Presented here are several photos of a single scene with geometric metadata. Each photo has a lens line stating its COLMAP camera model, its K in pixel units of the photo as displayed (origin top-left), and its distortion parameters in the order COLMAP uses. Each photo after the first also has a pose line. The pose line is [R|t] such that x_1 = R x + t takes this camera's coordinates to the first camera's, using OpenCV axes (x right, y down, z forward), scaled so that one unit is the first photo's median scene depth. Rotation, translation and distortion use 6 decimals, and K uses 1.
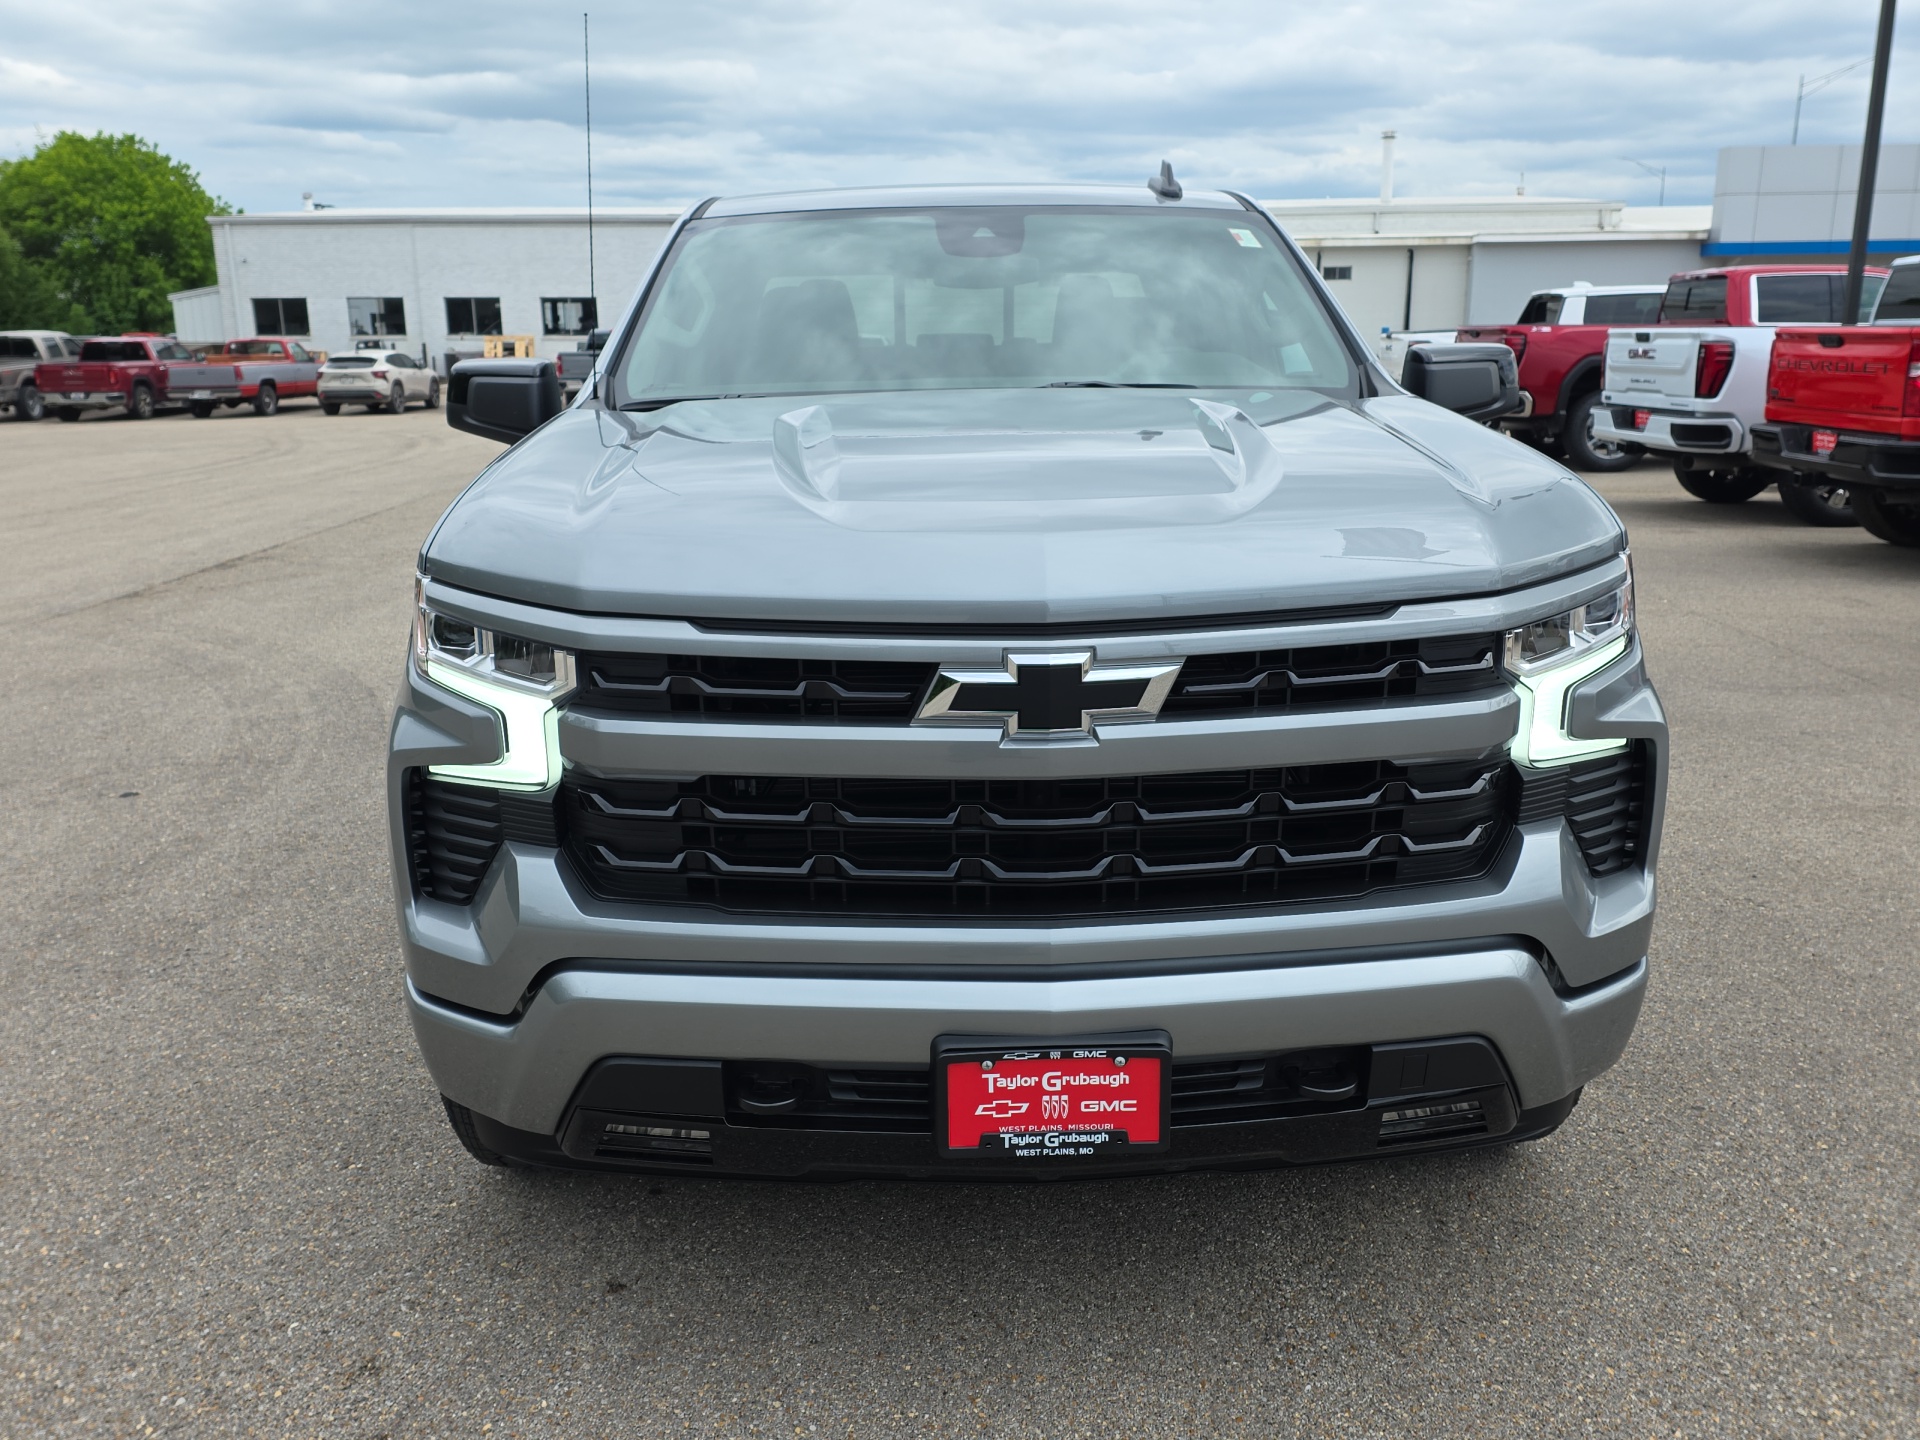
lens RADIAL K [[1582.1, 0, 957.2], [0, 1582.1, 706.2], [0, 0, 1]] dist [0.039756, 0.003677]
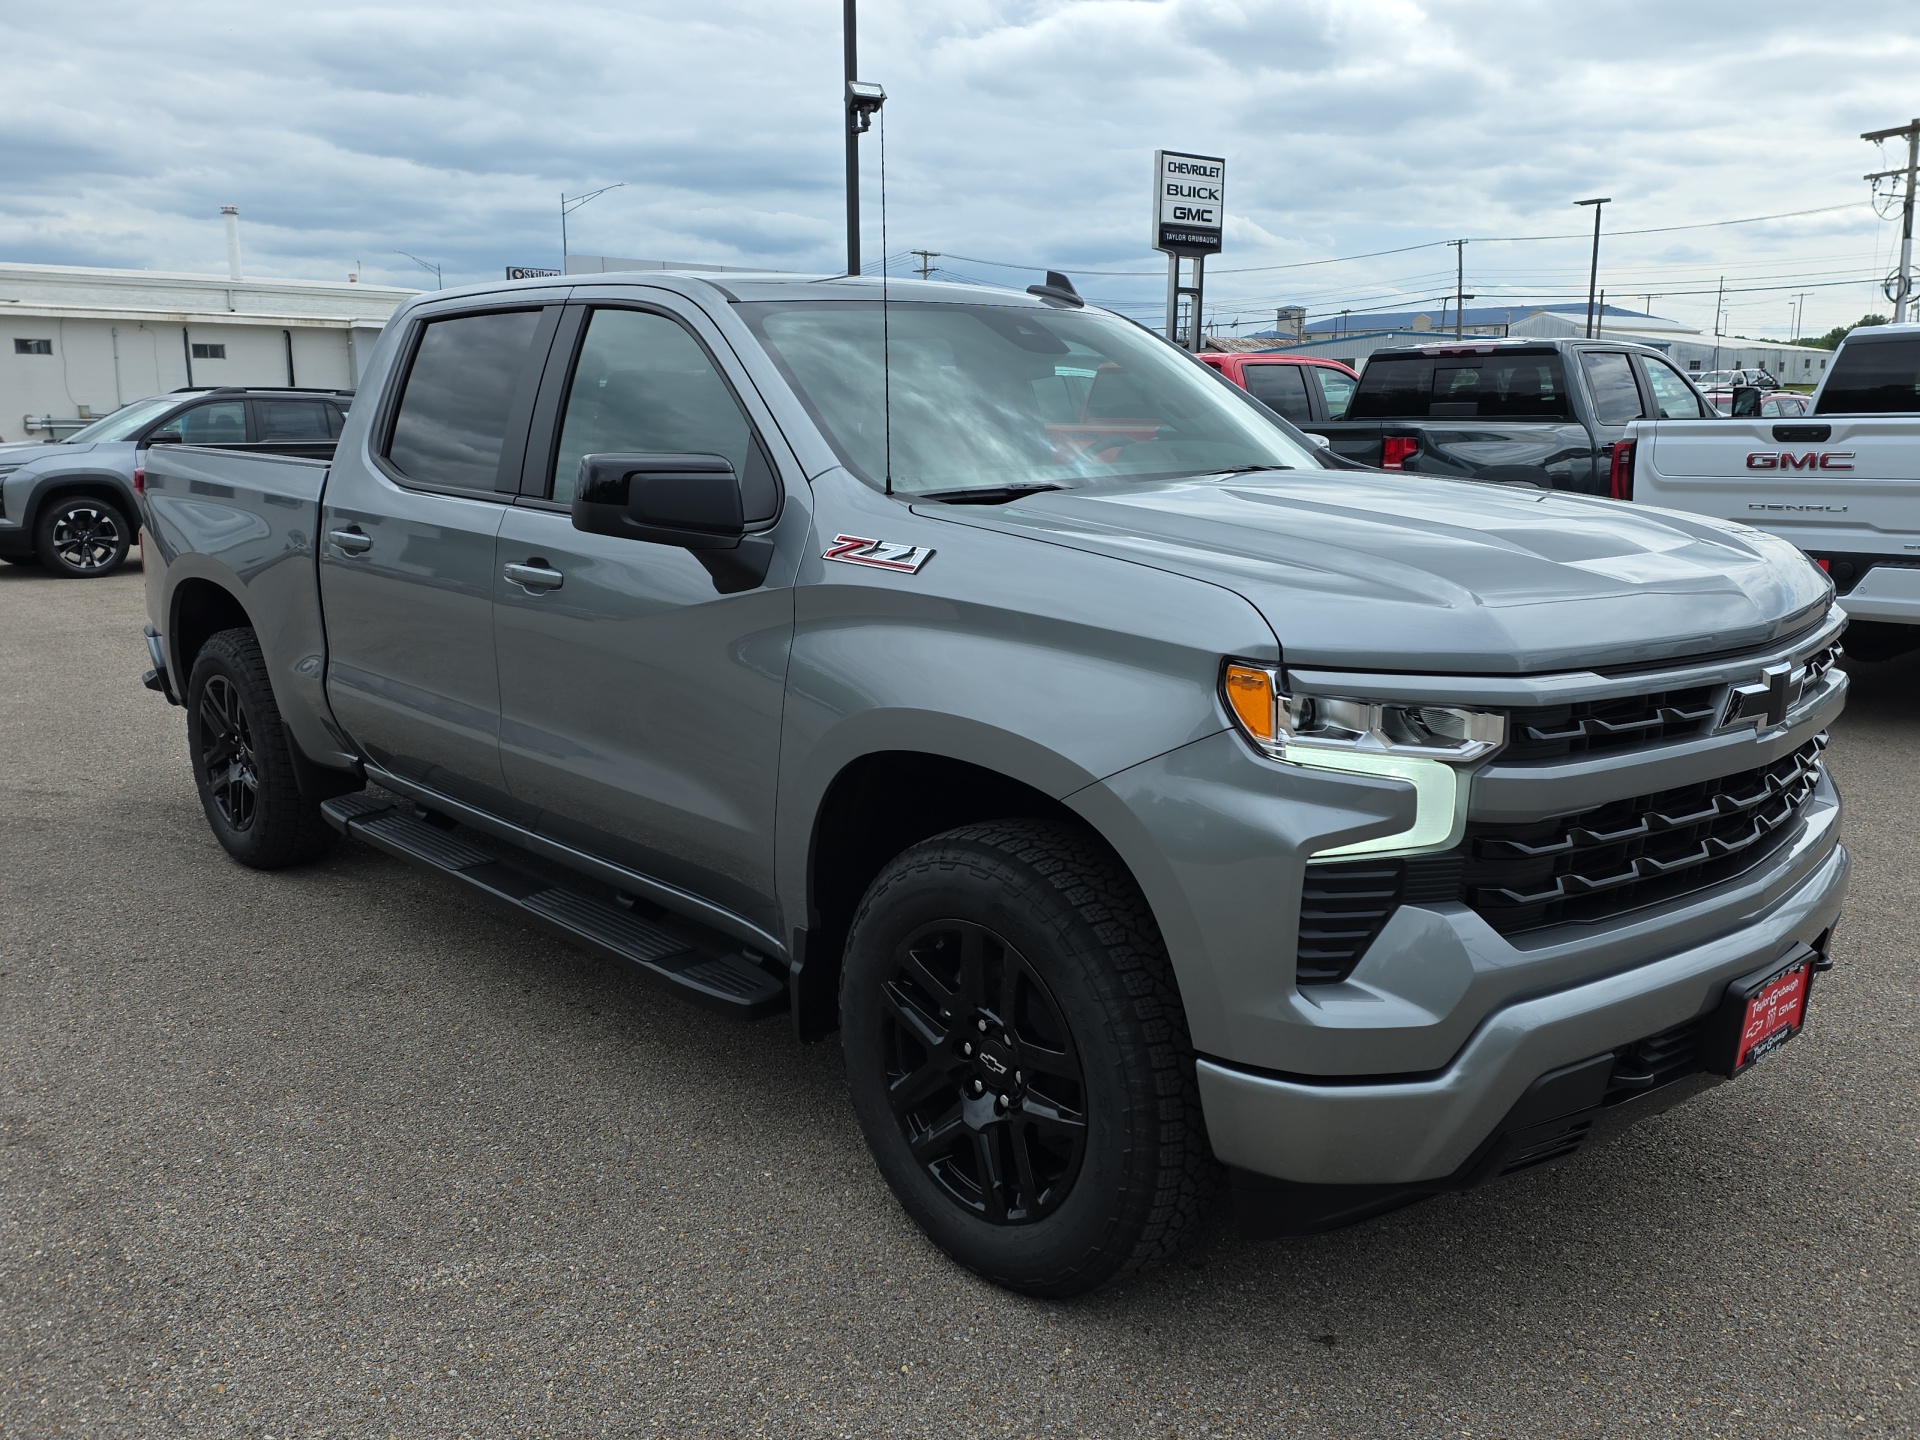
lens RADIAL K [[1582.1, 0, 952.4], [0, 1582.1, 727.2], [0, 0, 1]] dist [0.039756, 0.003677]
pose [[0.757315, -0.121098, 0.641724, -1.204859], [0.145436, 0.989253, 0.015047, -0.093330], [-0.636650, 0.081935, 0.766788, 0.395863]]
